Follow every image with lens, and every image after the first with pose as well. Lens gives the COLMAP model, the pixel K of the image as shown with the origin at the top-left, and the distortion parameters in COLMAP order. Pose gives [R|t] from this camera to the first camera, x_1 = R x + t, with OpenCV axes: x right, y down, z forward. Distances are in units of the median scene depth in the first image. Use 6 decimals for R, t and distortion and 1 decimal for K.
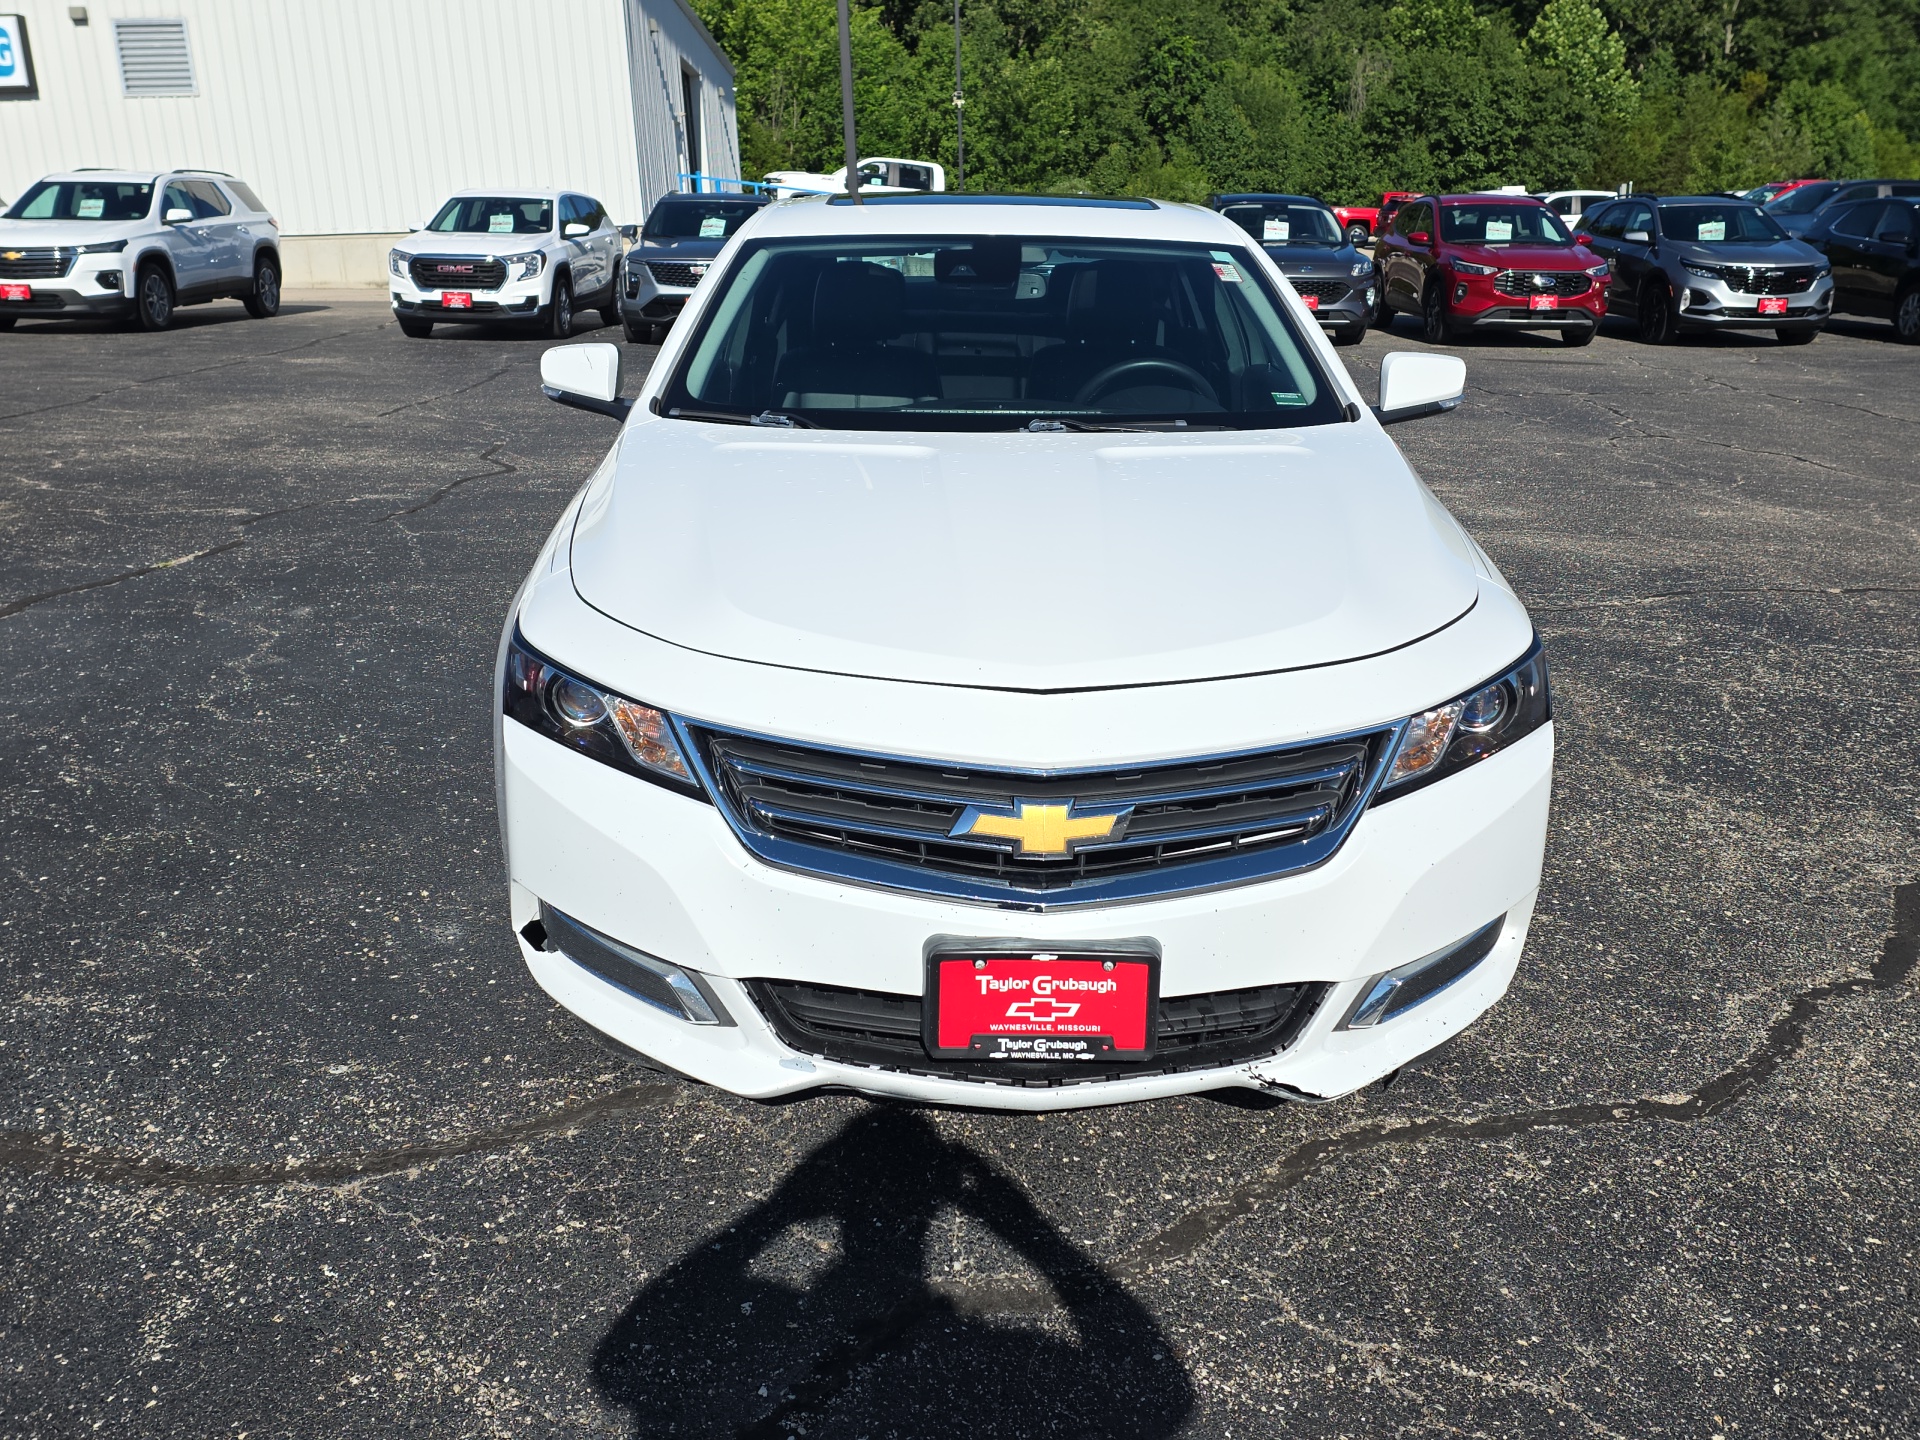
lens RADIAL K [[1584.4, 0, 967.5], [0, 1584.4, 692.1], [0, 0, 1]] dist [0.121427, -0.140895]
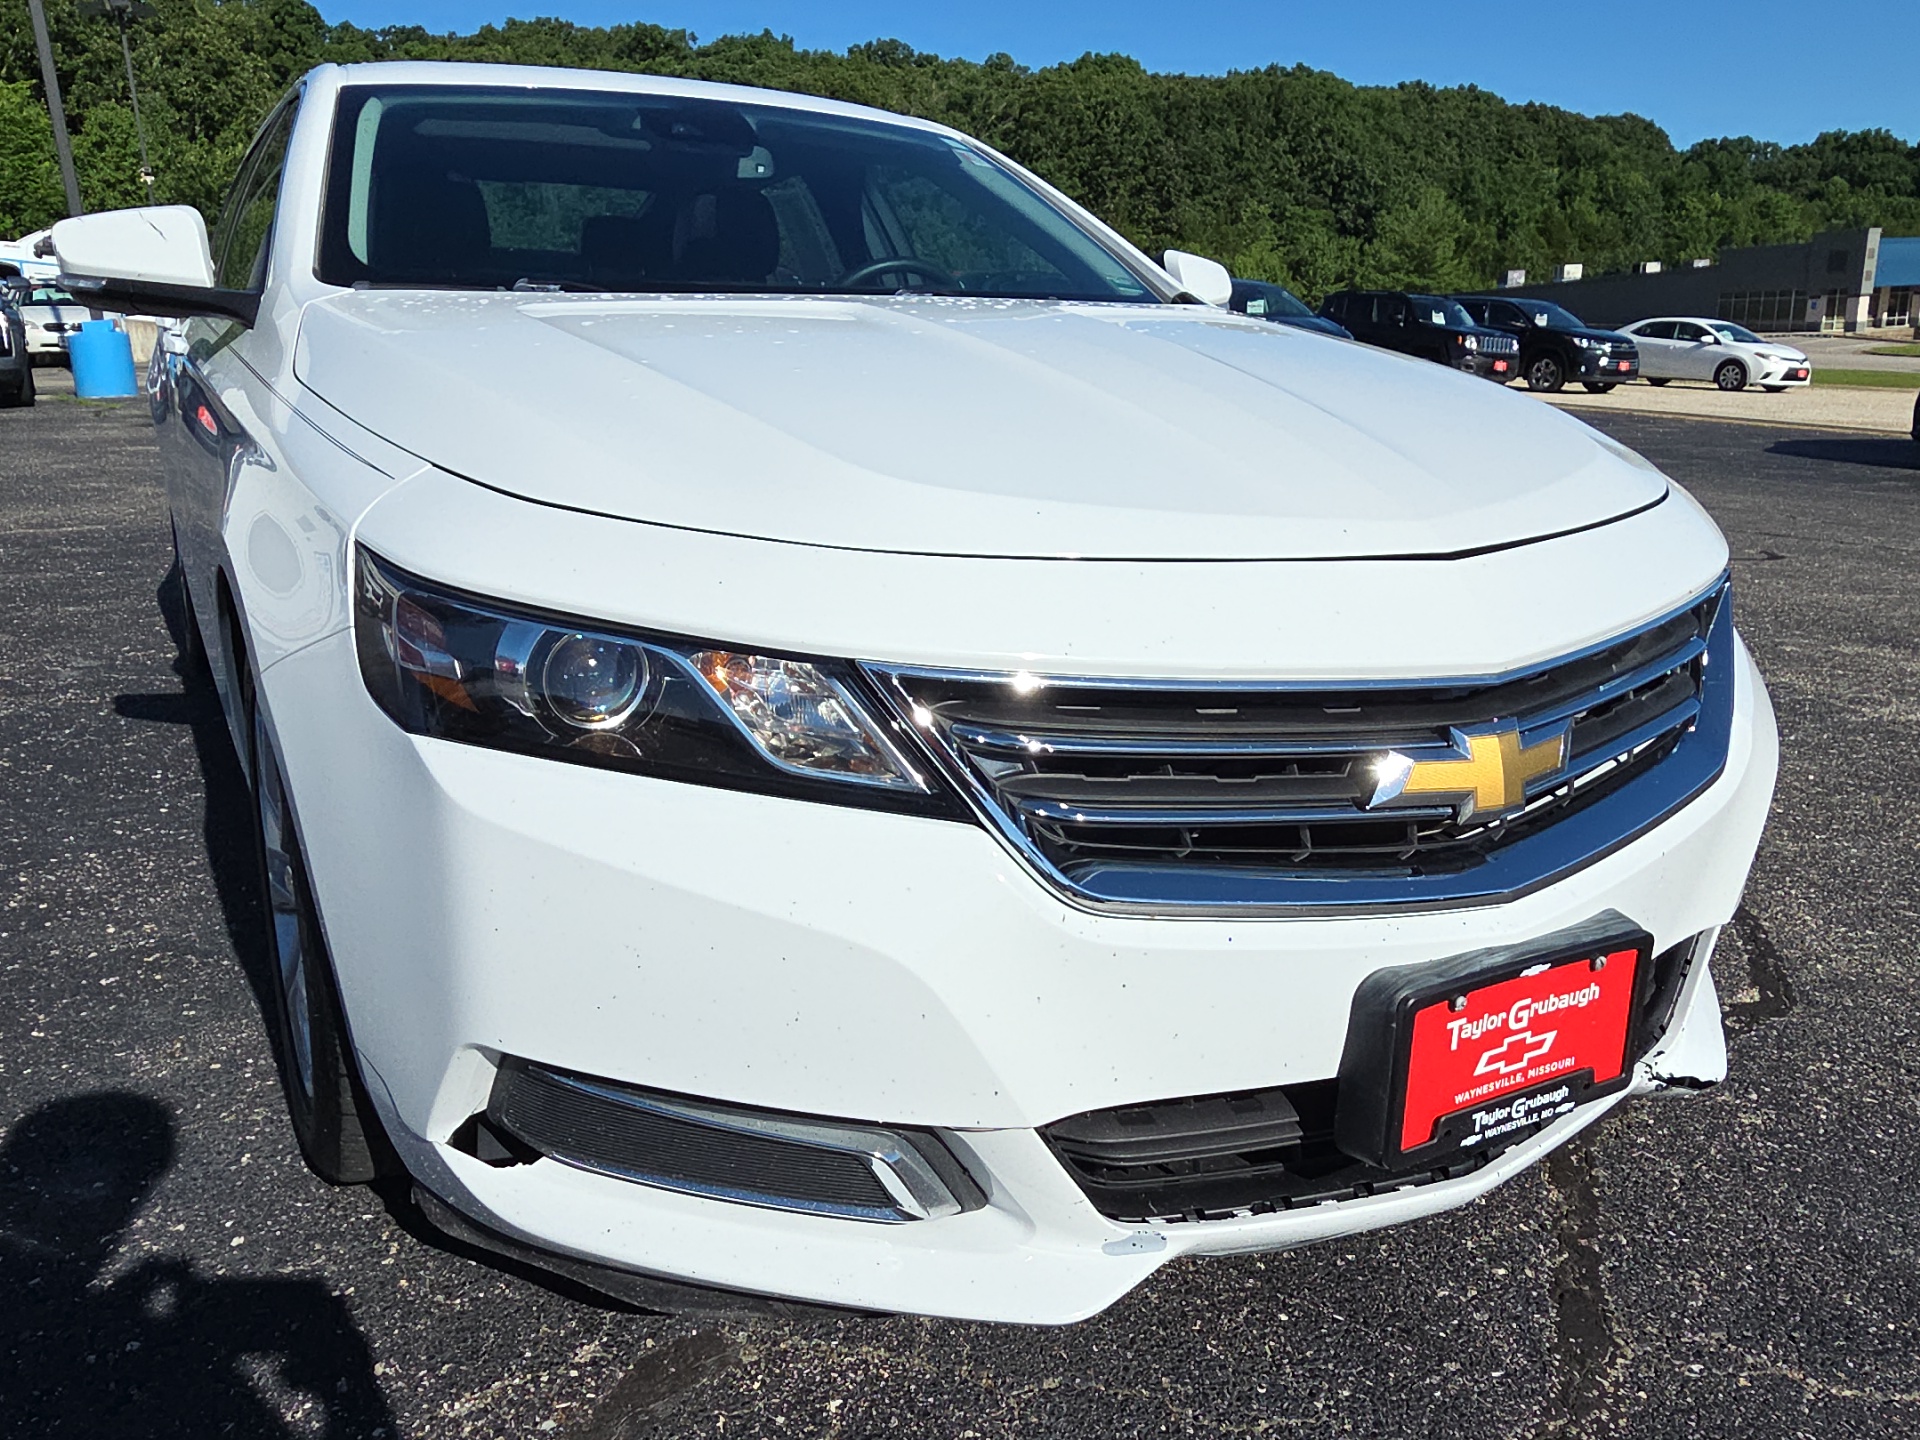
lens RADIAL K [[1450.5, 0, 948.4], [0, 1450.5, 725.9], [0, 0, 1]] dist [0.001978, 0.000785]
pose [[0.881992, -0.124776, 0.454445, -0.317857], [0.130489, 0.991269, 0.018918, 0.023222], [-0.452838, 0.042615, 0.890574, 0.460315]]
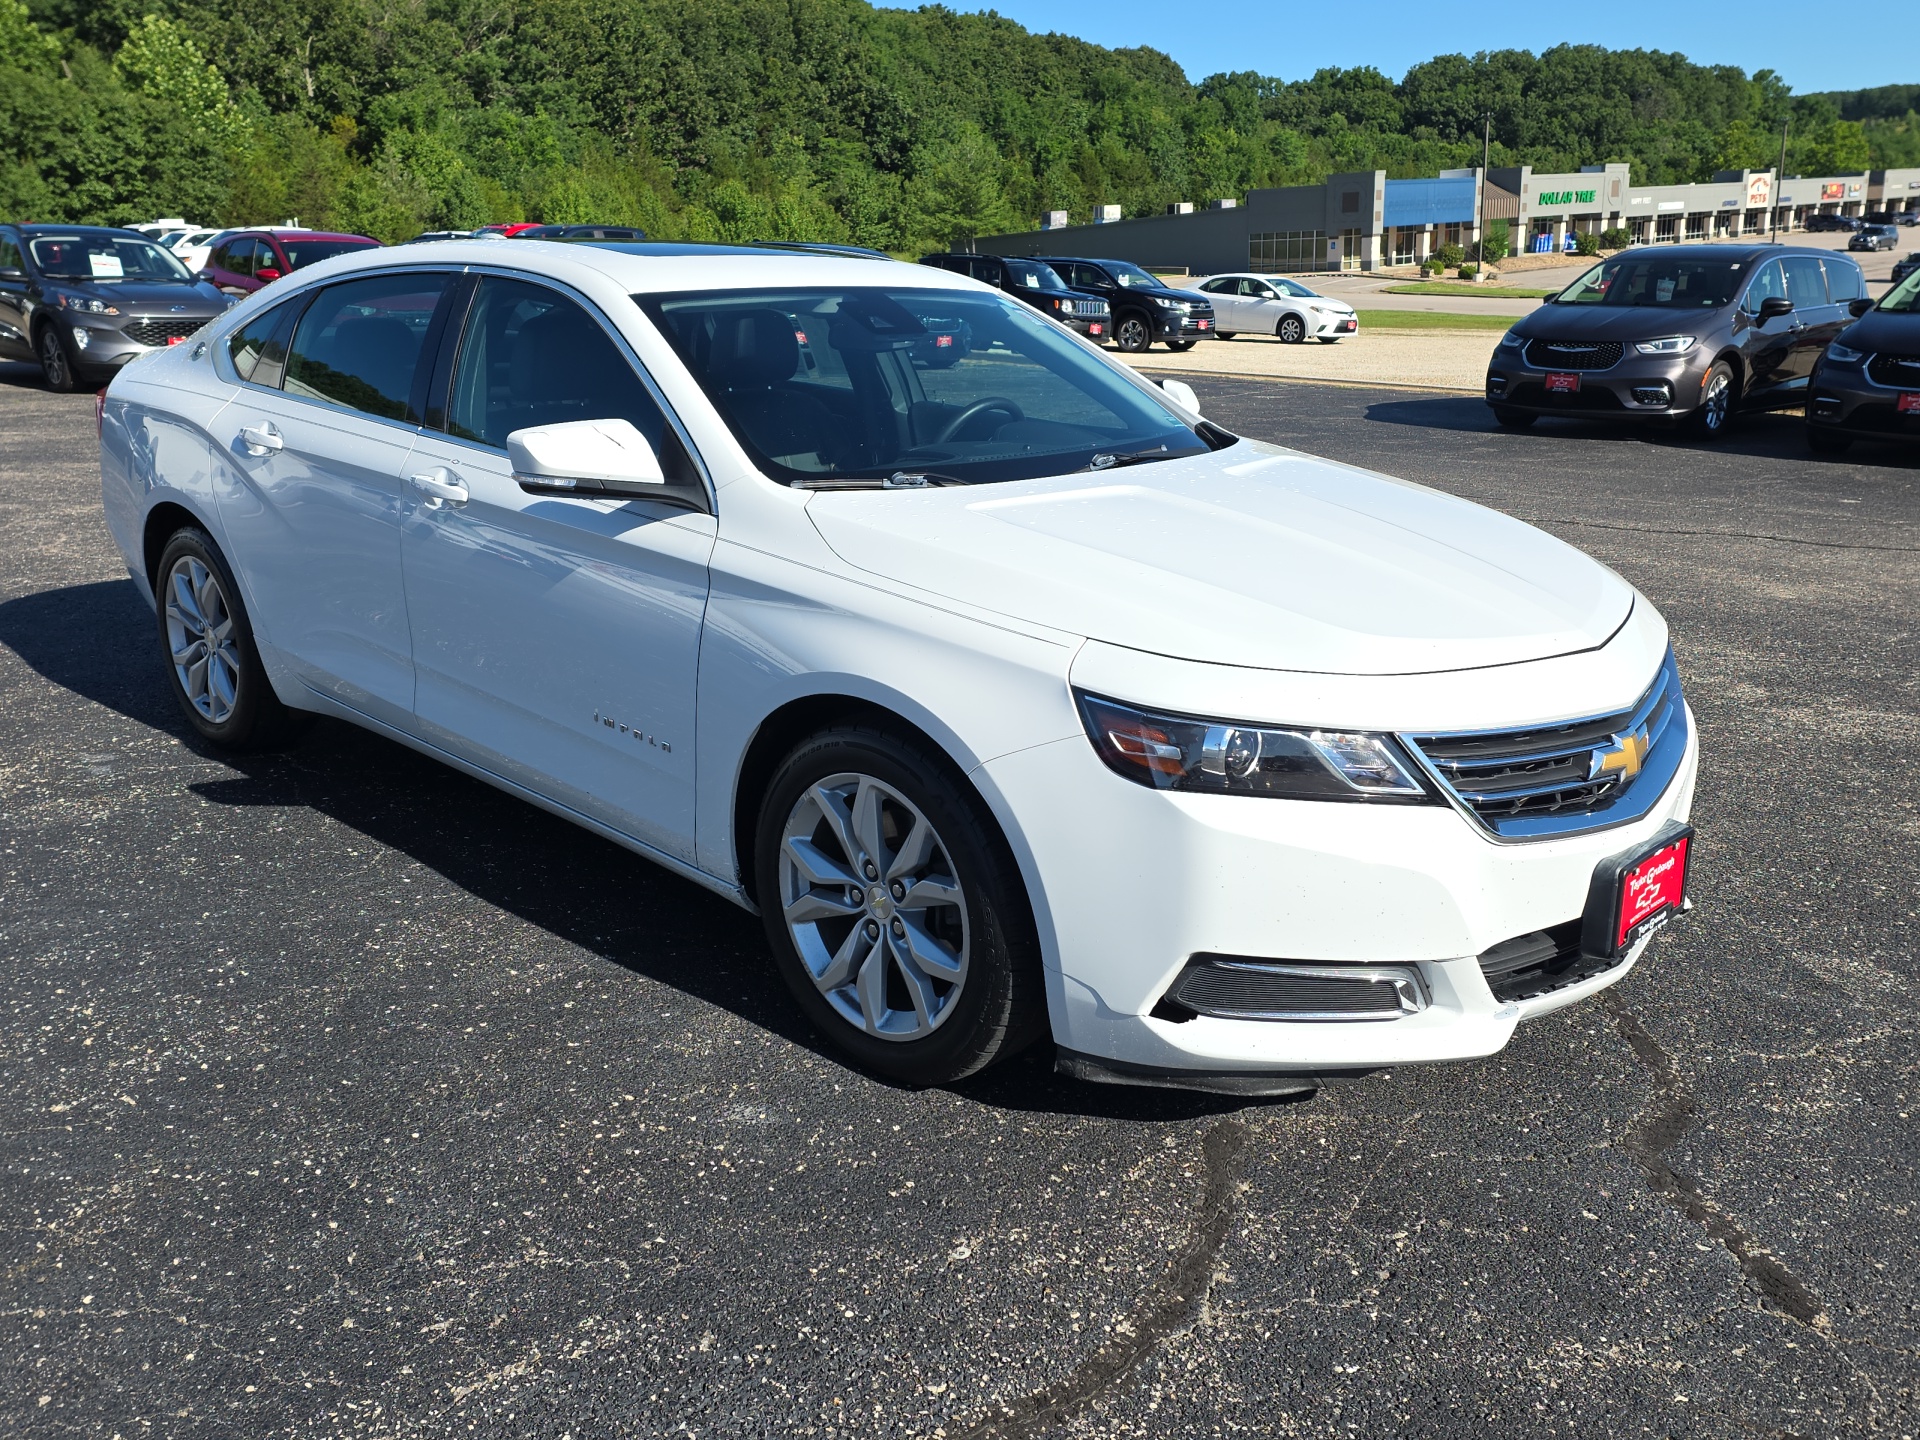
lens RADIAL K [[1584.4, 0, 967.5], [0, 1584.4, 692.1], [0, 0, 1]] dist [0.121427, -0.140895]
pose [[0.695615, -0.190199, 0.692780, -0.855631], [0.204808, 0.976803, 0.062529, -0.098935], [-0.688603, 0.098391, 0.718433, 0.361934]]
